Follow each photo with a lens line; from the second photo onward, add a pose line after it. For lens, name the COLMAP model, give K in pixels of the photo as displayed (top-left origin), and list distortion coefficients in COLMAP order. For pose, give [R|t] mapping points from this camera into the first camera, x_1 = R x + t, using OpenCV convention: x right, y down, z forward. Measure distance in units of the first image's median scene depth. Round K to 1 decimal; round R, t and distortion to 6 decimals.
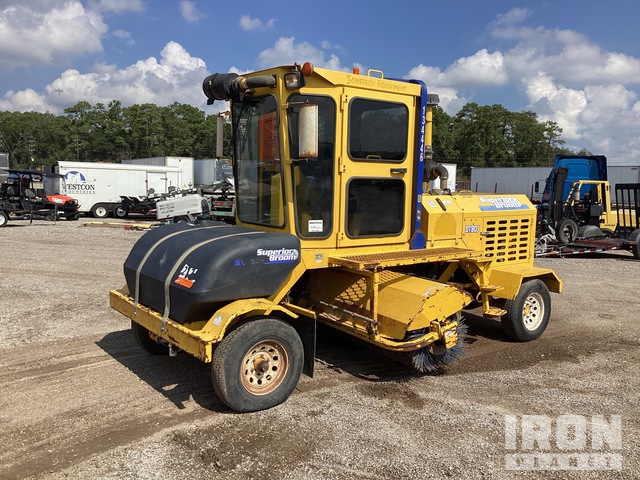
lens RADIAL K [[570.8, 0, 335.5], [0, 570.8, 243.7], [0, 0, 1]] dist [0.097575, -0.040521]
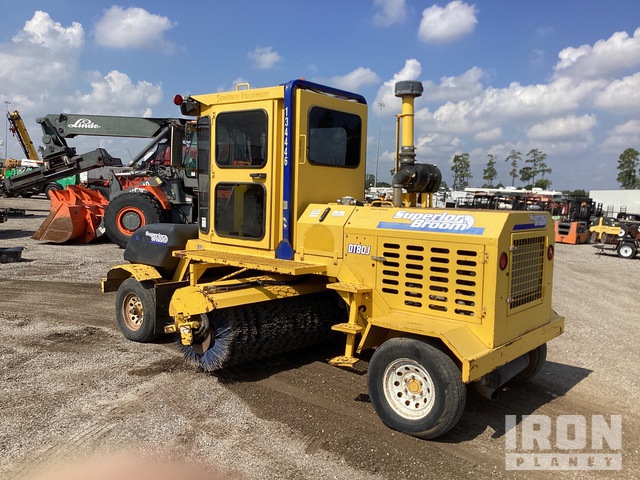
lens RADIAL K [[570.8, 0, 319.2], [0, 570.8, 245.5], [0, 0, 1]] dist [0.097575, -0.040521]
pose [[0.206850, 0.070435, -0.975834, 0.894191], [-0.145707, 0.988500, 0.040464, -0.049549], [0.967462, 0.133816, 0.214735, 0.718438]]
